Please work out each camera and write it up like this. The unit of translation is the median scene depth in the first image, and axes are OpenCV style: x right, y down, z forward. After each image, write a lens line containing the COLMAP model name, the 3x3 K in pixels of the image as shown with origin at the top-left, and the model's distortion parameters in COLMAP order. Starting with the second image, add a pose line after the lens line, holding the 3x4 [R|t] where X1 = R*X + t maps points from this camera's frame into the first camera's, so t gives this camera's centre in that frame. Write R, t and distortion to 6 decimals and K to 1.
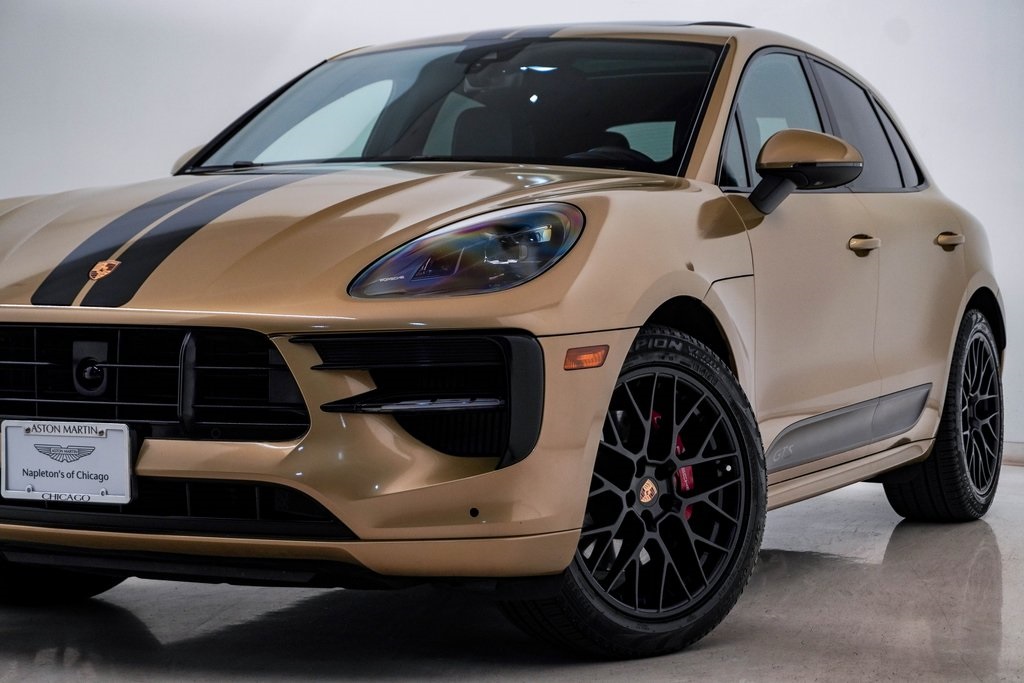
lens RADIAL K [[2175.9, 0, 510.5], [0, 2175.9, 338.3], [0, 0, 1]] dist [0.031364, 0.000000]
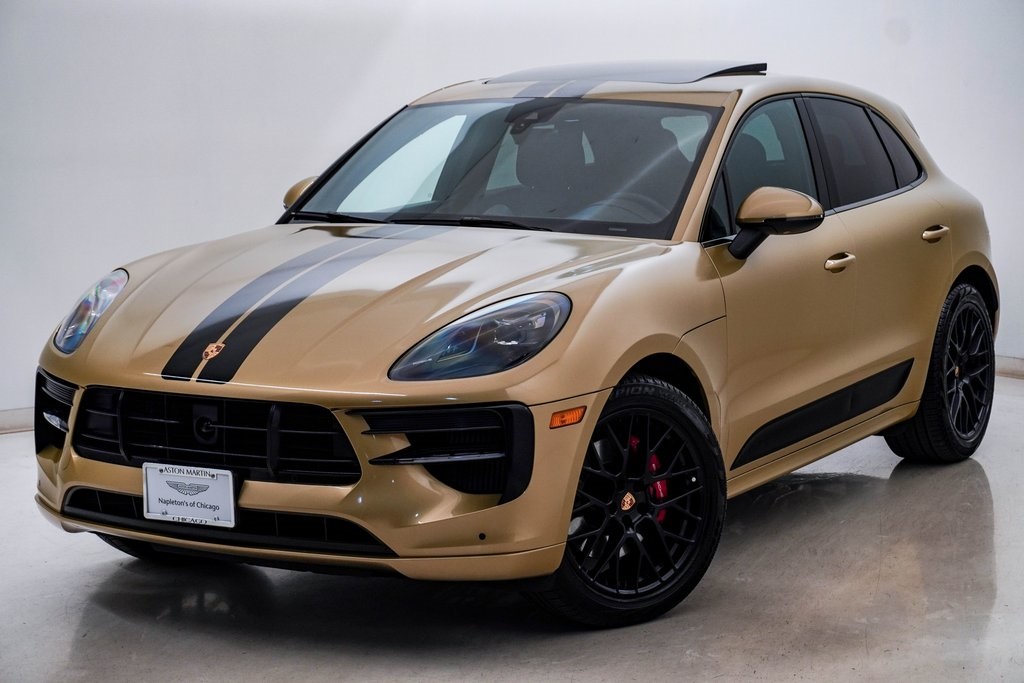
lens RADIAL K [[2175.9, 0, 509.9], [0, 2175.9, 336.9], [0, 0, 1]] dist [0.031364, 0.000000]
pose [[0.996357, -0.003889, -0.085190, 0.105937], [0.012151, 0.995241, 0.096682, -0.159118], [0.084408, -0.097365, 0.991663, -0.308510]]
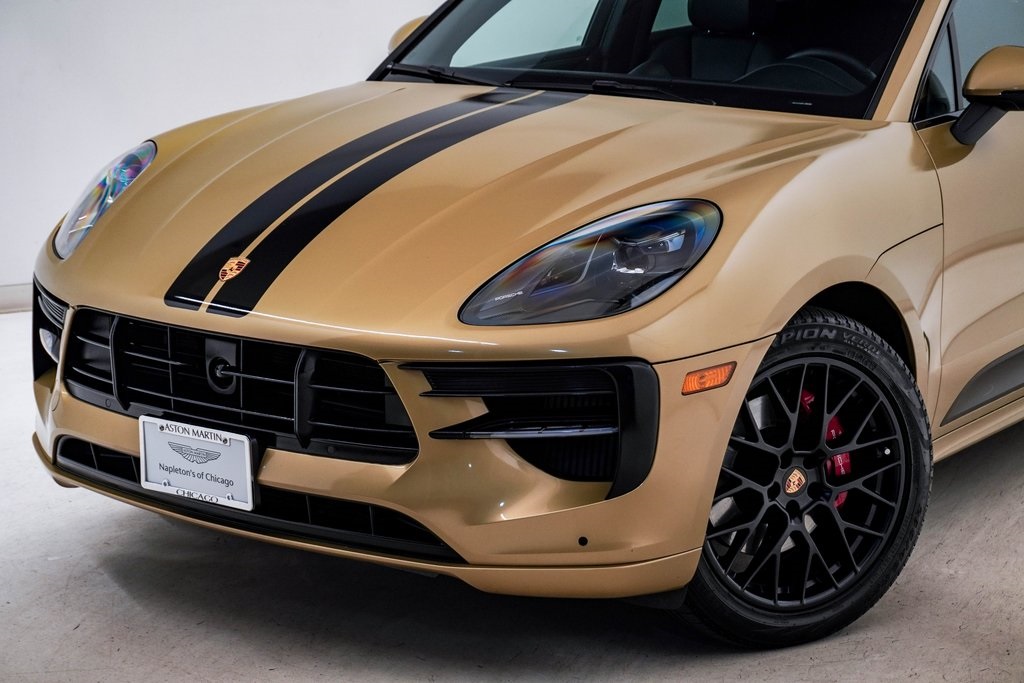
lens RADIAL K [[2175.9, 0, 510.5], [0, 2175.9, 345.6], [0, 0, 1]] dist [0.031364, 0.000000]
pose [[0.981449, 0.036190, -0.188278, 0.120887], [0.000076, 0.981949, 0.189143, -0.175507], [0.191724, -0.185649, 0.963730, 0.049163]]
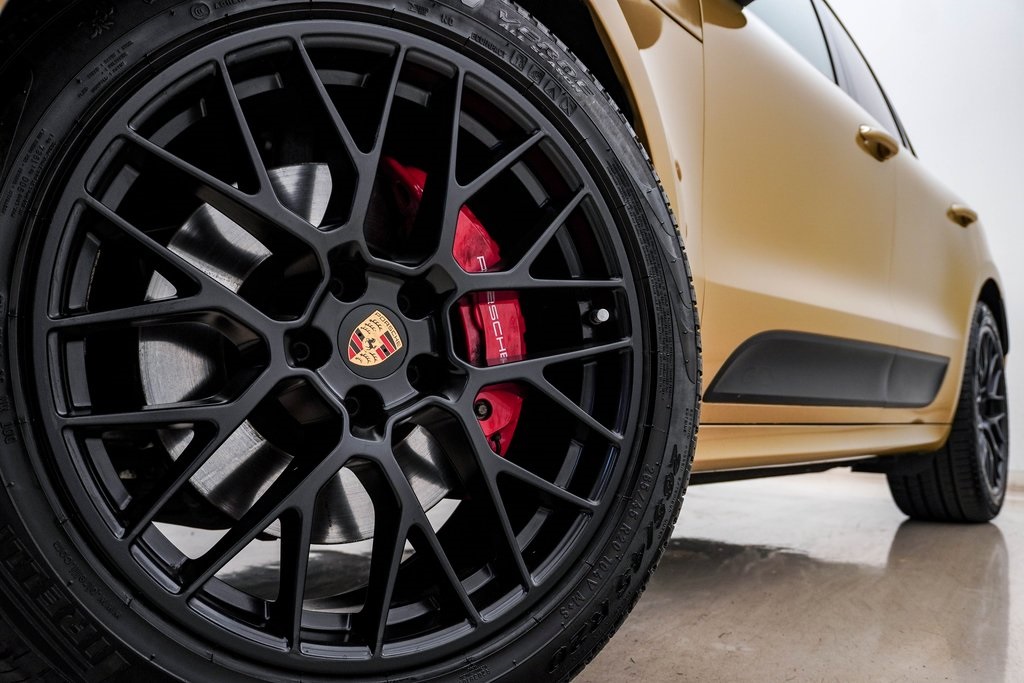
lens RADIAL K [[992.2, 0, 512.0], [0, 992.2, 339.5], [0, 0, 1]] dist [0.004877, 0.000000]
pose [[0.987333, 0.019020, -0.157516, 0.117972], [-0.035909, 0.993815, -0.105085, 0.089434], [0.154543, 0.109410, 0.981909, 0.835504]]
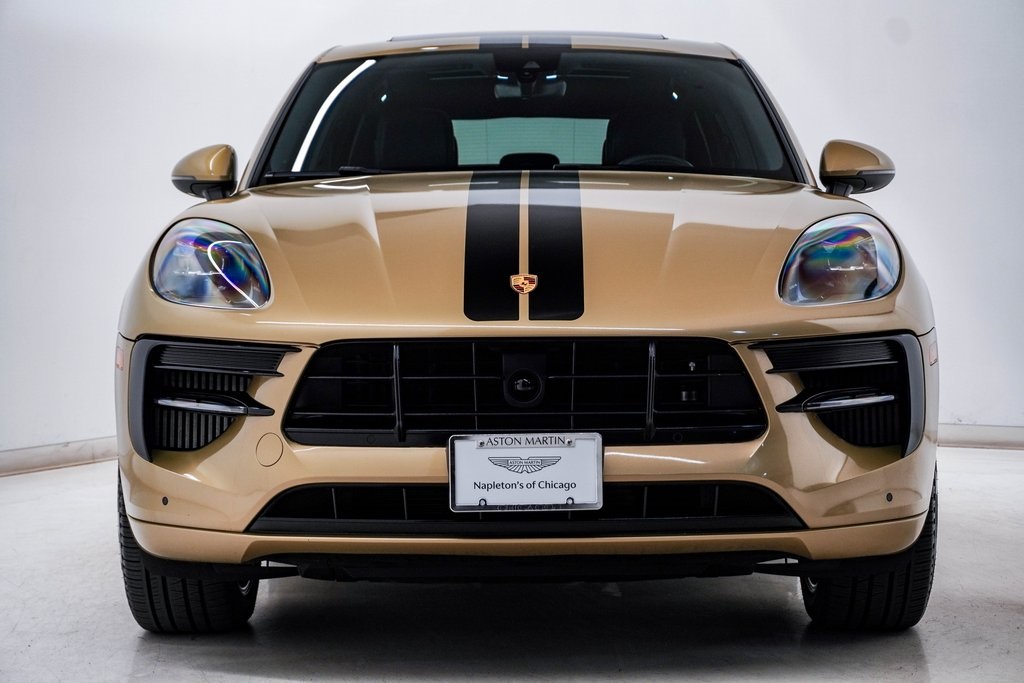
lens RADIAL K [[2175.9, 0, 512.6], [0, 2175.9, 342.1], [0, 0, 1]] dist [0.031364, 0.000000]
pose [[0.907832, -0.032175, 0.418099, -0.584680], [0.025767, 0.999448, 0.020966, -0.024168], [-0.418543, -0.008261, 0.908160, 0.068977]]
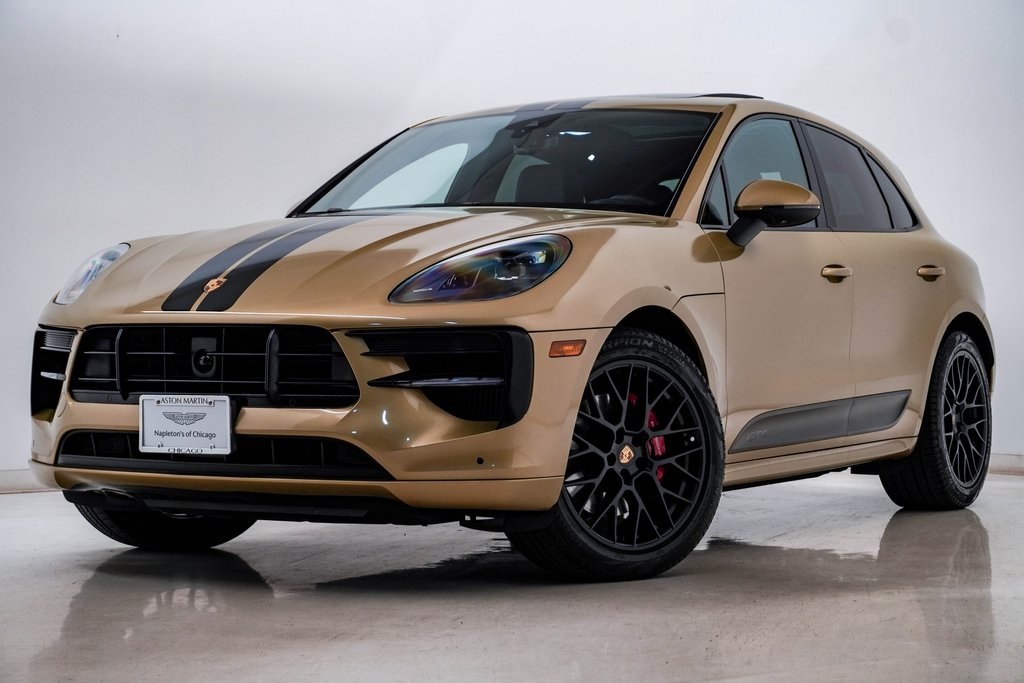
lens RADIAL K [[2175.9, 0, 509.1], [0, 2175.9, 346.7], [0, 0, 1]] dist [0.031364, 0.000000]
pose [[0.996722, -0.001209, -0.080899, 0.100167], [-0.000722, 0.999716, -0.023836, 0.037018], [0.080904, 0.023816, 0.996437, -0.317684]]
